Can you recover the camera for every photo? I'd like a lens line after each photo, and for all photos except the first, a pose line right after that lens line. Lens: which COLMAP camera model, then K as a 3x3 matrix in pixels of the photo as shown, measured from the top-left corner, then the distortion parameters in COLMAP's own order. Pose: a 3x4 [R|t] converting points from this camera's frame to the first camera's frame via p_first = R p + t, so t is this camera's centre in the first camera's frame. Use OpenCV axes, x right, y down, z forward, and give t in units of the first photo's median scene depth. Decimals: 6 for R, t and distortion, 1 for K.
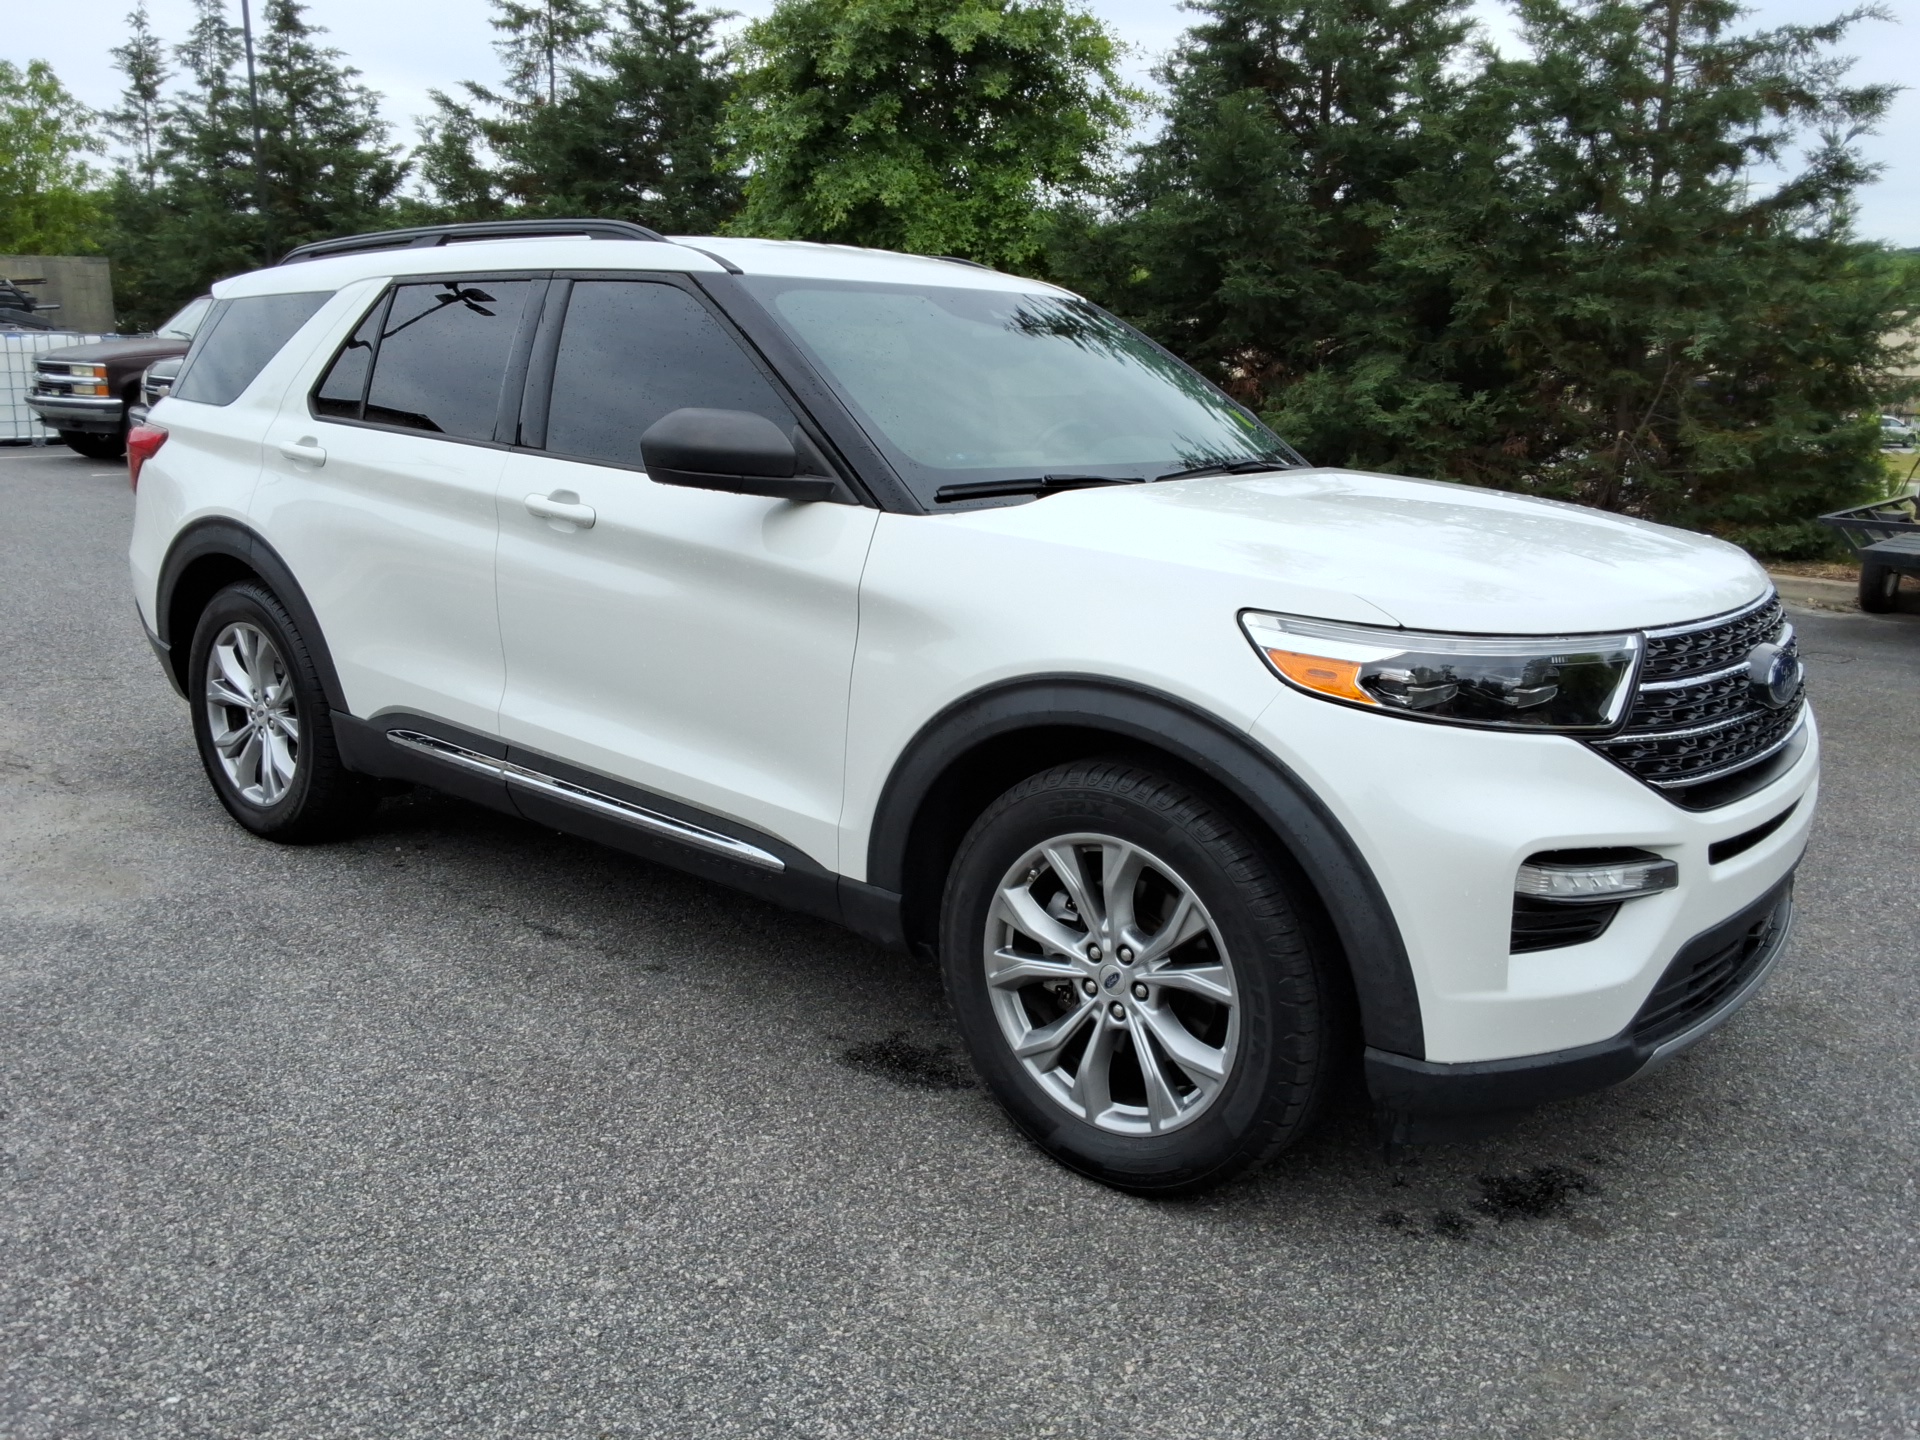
lens RADIAL K [[1538.3, 0, 961.4], [0, 1538.3, 713.4], [0, 0, 1]] dist [0.101940, -0.155199]
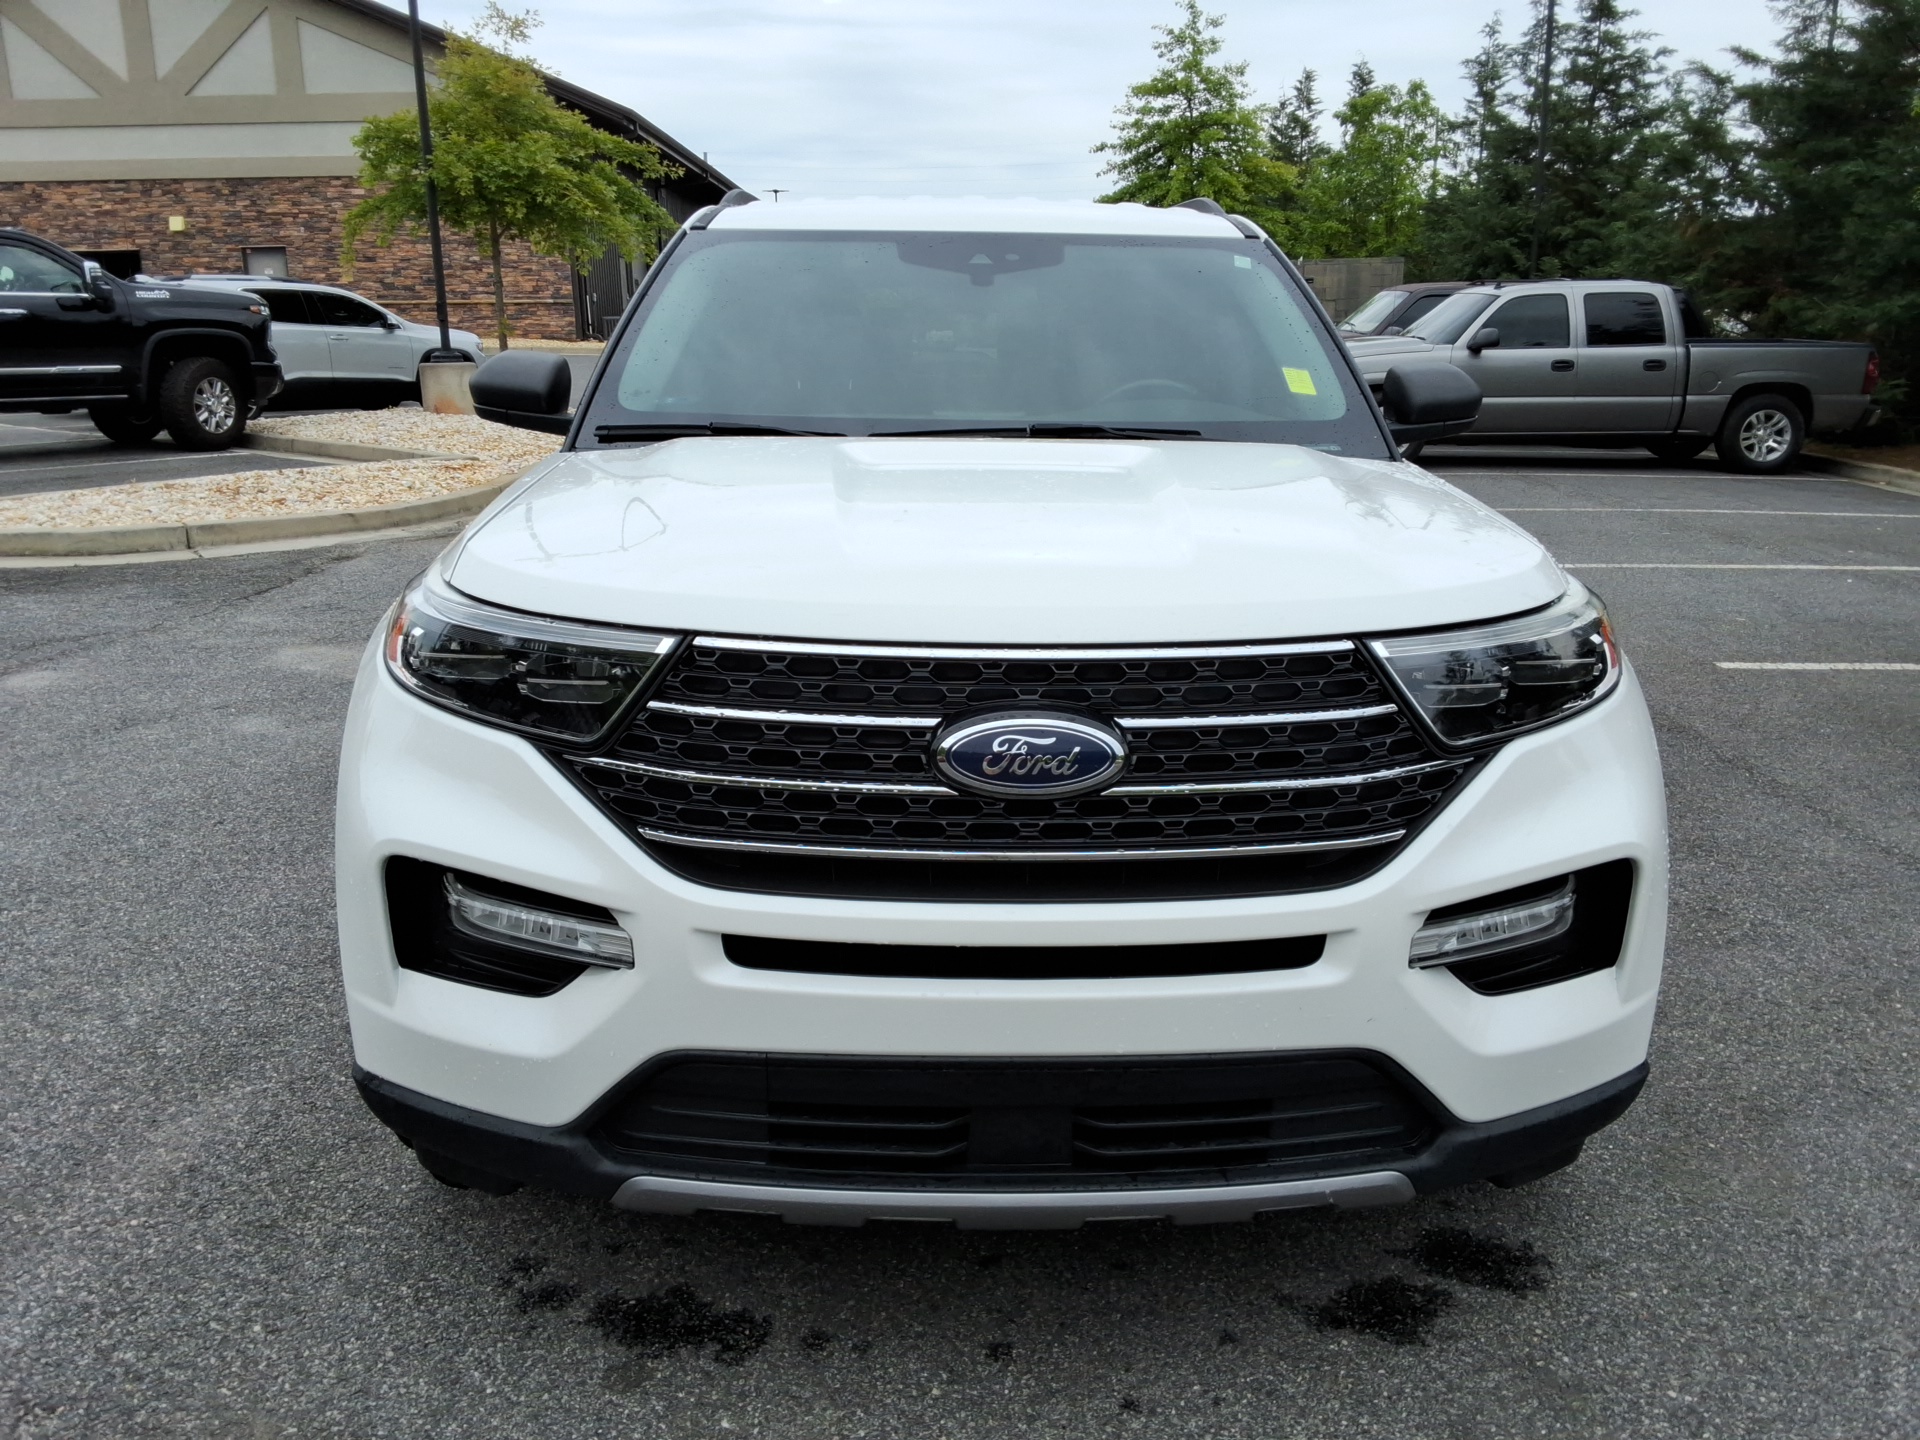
lens RADIAL K [[1538.3, 0, 987.7], [0, 1538.3, 715.0], [0, 0, 1]] dist [0.101940, -0.155199]
pose [[0.654507, 0.168871, -0.736955, 0.123784], [-0.166200, 0.983030, 0.077653, -0.010981], [0.737563, 0.071657, 0.671466, 0.068308]]
